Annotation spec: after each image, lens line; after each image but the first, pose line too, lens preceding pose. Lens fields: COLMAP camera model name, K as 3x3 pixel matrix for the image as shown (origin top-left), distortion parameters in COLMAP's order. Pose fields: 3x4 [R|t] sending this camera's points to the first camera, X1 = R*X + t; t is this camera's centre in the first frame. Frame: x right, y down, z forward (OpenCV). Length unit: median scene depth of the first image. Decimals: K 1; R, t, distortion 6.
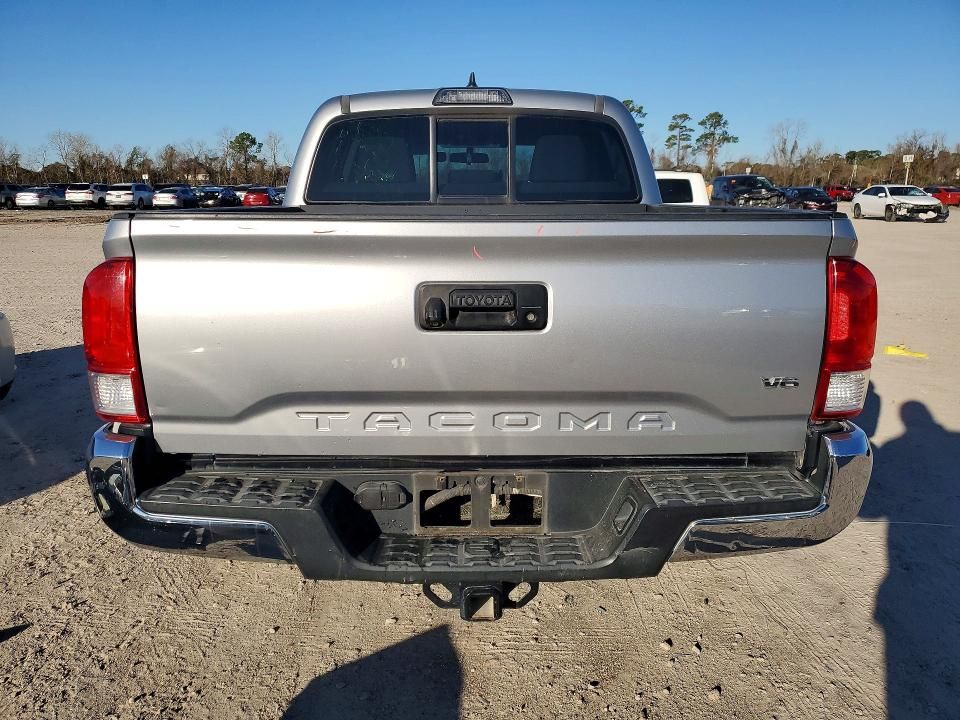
lens RADIAL K [[761.2, 0, 480.0], [0, 761.2, 360.0], [0, 0, 1]] dist [0.010384, 0.008174]
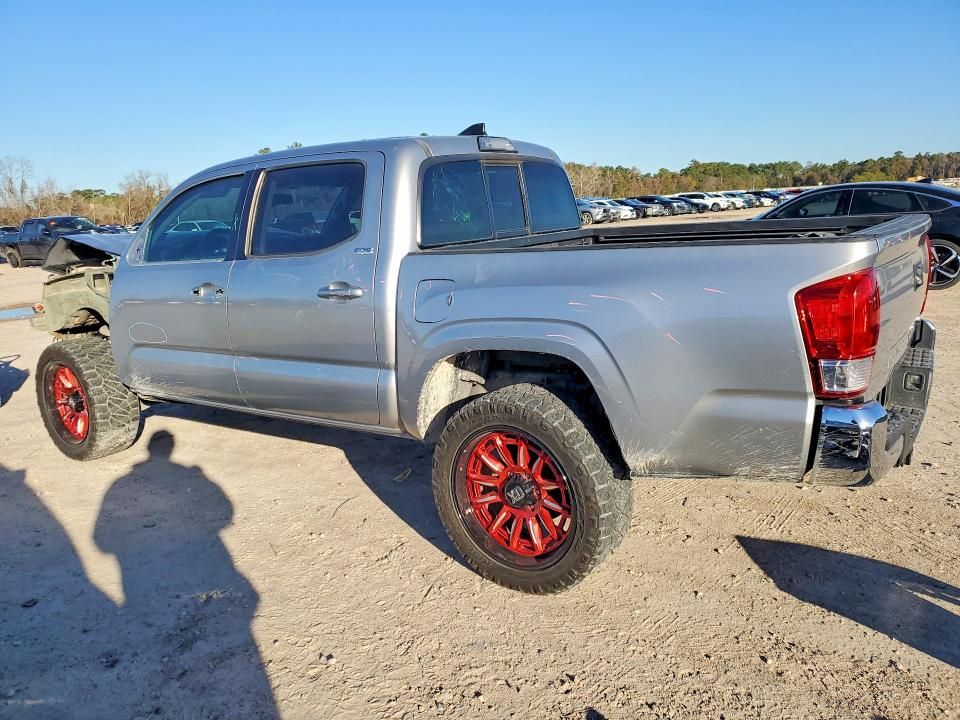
lens RADIAL K [[761.2, 0, 480.0], [0, 761.2, 360.0], [0, 0, 1]] dist [0.010384, 0.008174]
pose [[0.568229, -0.190820, 0.800440, -0.149197], [0.228794, 0.971022, 0.069066, -0.017478], [-0.790423, 0.143890, 0.595421, 0.056853]]
